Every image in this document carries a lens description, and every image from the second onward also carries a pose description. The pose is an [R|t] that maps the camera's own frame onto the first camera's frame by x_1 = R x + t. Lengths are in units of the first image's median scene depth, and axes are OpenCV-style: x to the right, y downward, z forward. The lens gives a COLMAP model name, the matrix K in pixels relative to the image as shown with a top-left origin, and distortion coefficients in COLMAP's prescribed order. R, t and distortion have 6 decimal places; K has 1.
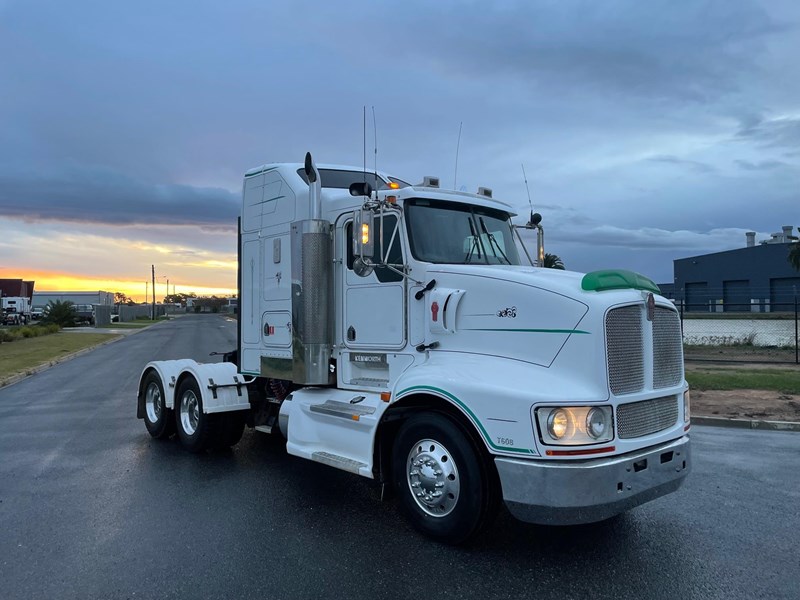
lens RADIAL K [[620.5, 0, 385.7], [0, 620.5, 291.3], [0, 0, 1]] dist [0.050016, -0.013057]
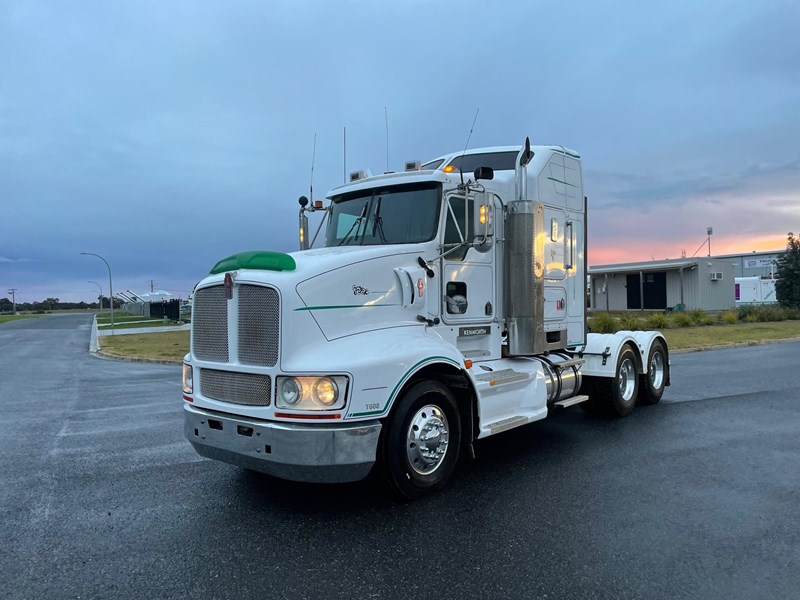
lens RADIAL K [[620.5, 0, 393.2], [0, 620.5, 301.1], [0, 0, 1]] dist [0.050016, -0.013057]
pose [[0.136595, 0.009080, -0.990585, 1.352615], [0.050625, 0.998587, 0.016134, 0.041234], [0.989333, -0.052352, 0.135942, 1.004776]]
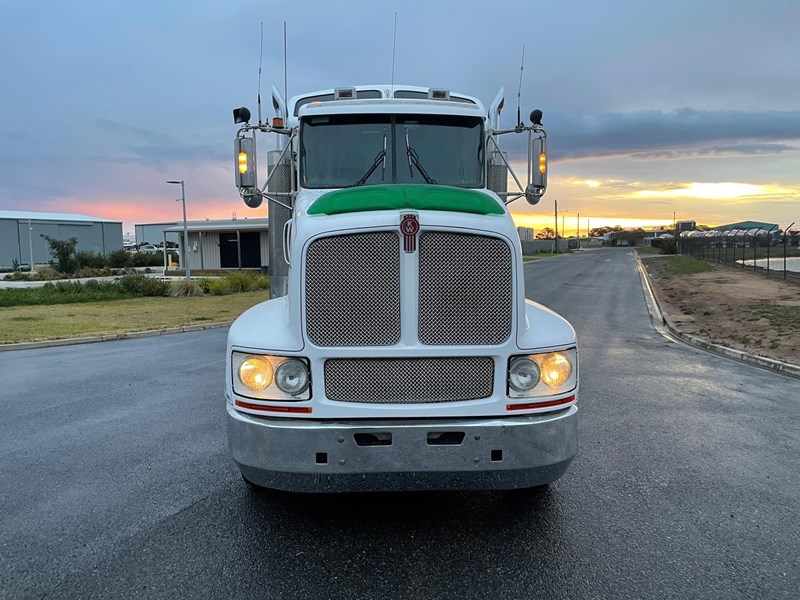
lens RADIAL K [[620.5, 0, 398.1], [0, 620.5, 300.7], [0, 0, 1]] dist [0.050016, -0.013057]
pose [[0.771198, 0.049490, -0.634668, 0.776312], [0.027440, 0.993463, 0.110811, 0.019148], [0.636003, -0.102873, 0.764799, 0.381361]]
